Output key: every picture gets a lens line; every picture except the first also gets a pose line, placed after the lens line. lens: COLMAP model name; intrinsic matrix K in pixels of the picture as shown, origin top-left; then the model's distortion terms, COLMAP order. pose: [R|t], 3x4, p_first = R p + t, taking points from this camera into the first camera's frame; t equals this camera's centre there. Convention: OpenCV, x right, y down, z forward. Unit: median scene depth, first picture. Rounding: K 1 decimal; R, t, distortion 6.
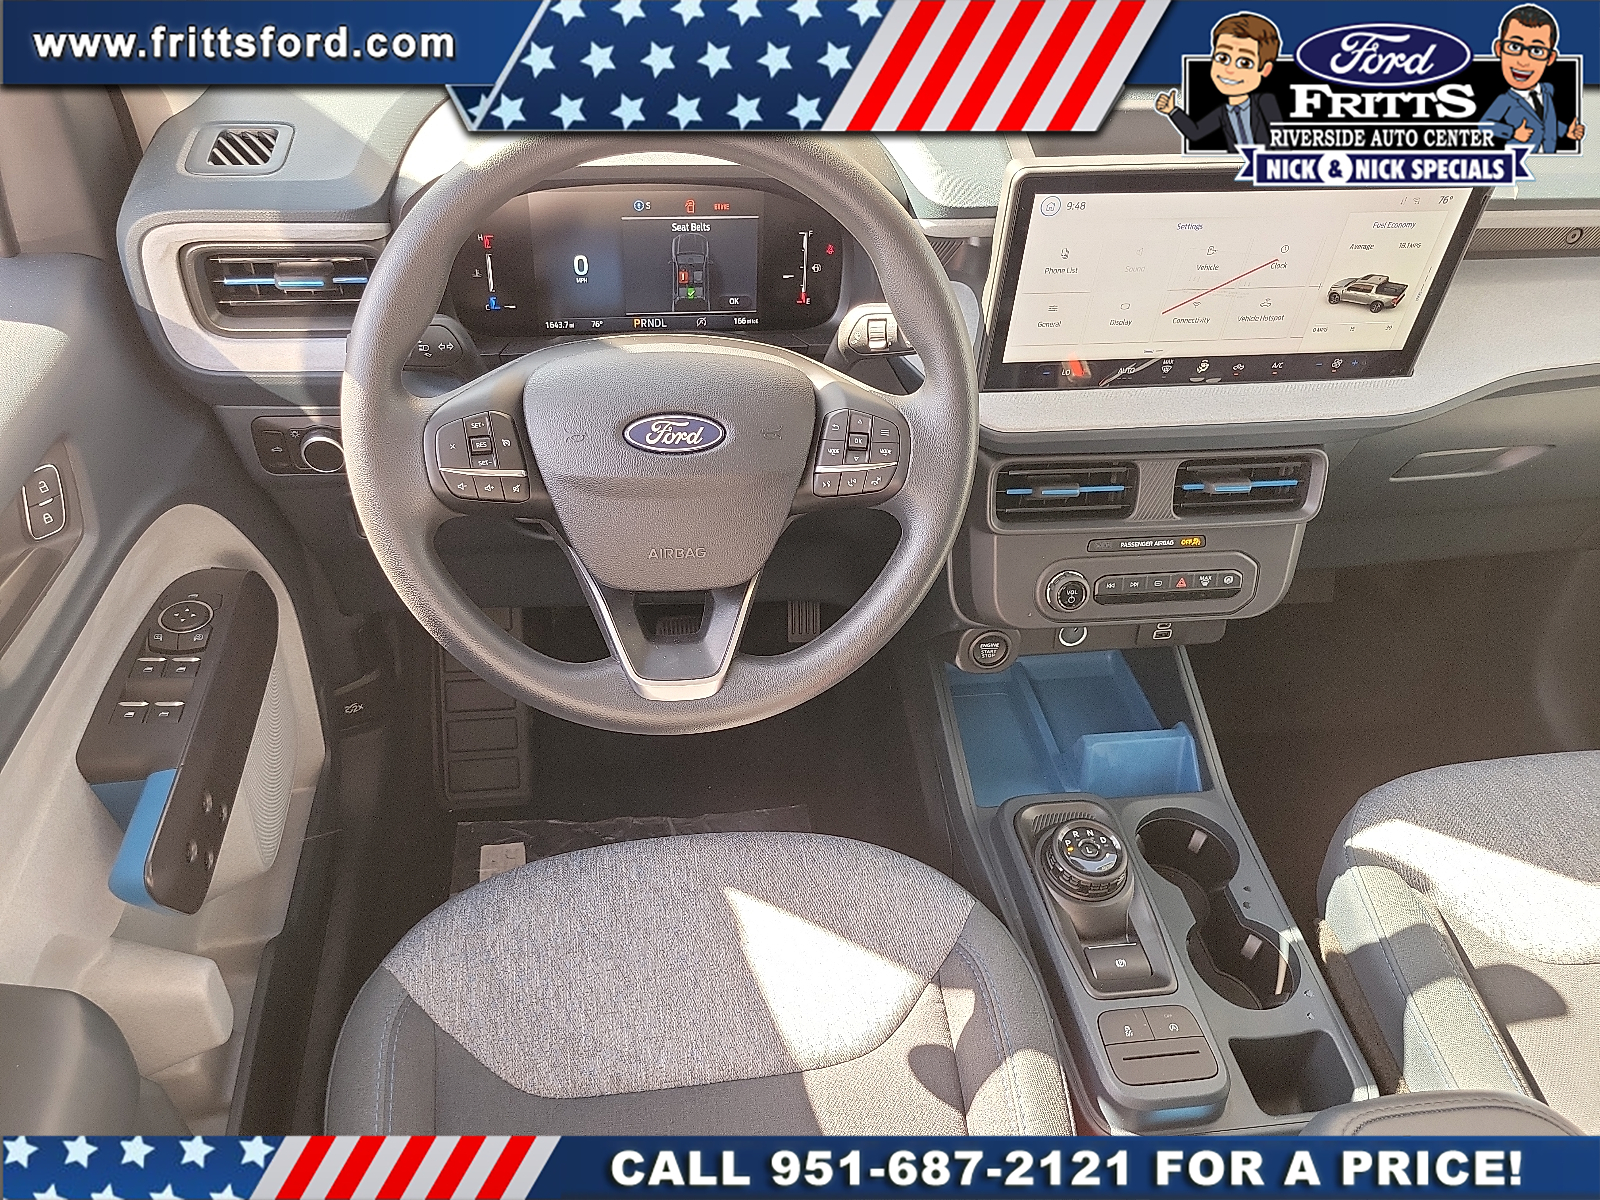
lens RADIAL K [[1239.5, 0, 786.6], [0, 1239.5, 601.5], [0, 0, 1]] dist [0.065418, -0.001080]
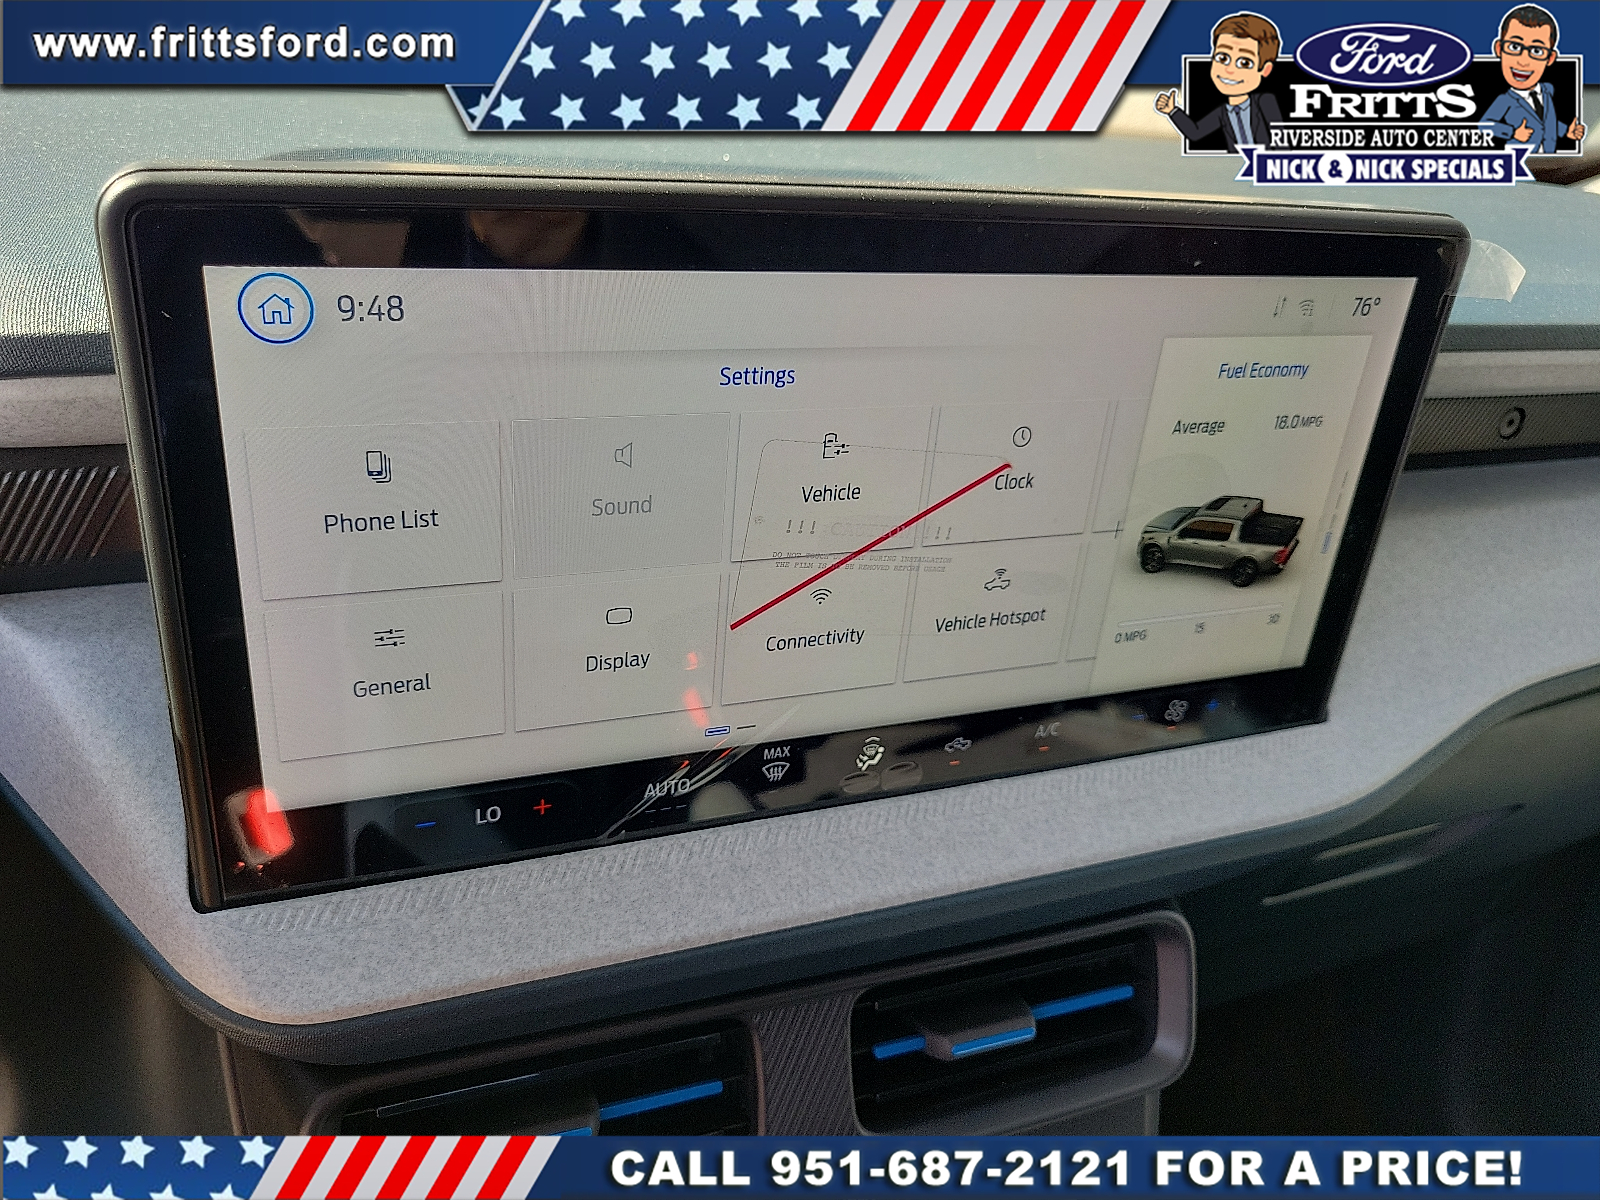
lens RADIAL K [[1239.5, 0, 786.6], [0, 1239.5, 601.5], [0, 0, 1]] dist [0.065418, -0.001080]
pose [[0.971304, -0.079625, 0.224116, 0.232279], [0.133235, 0.962726, -0.235389, -0.149497], [-0.197020, 0.258495, 0.945708, 0.650290]]
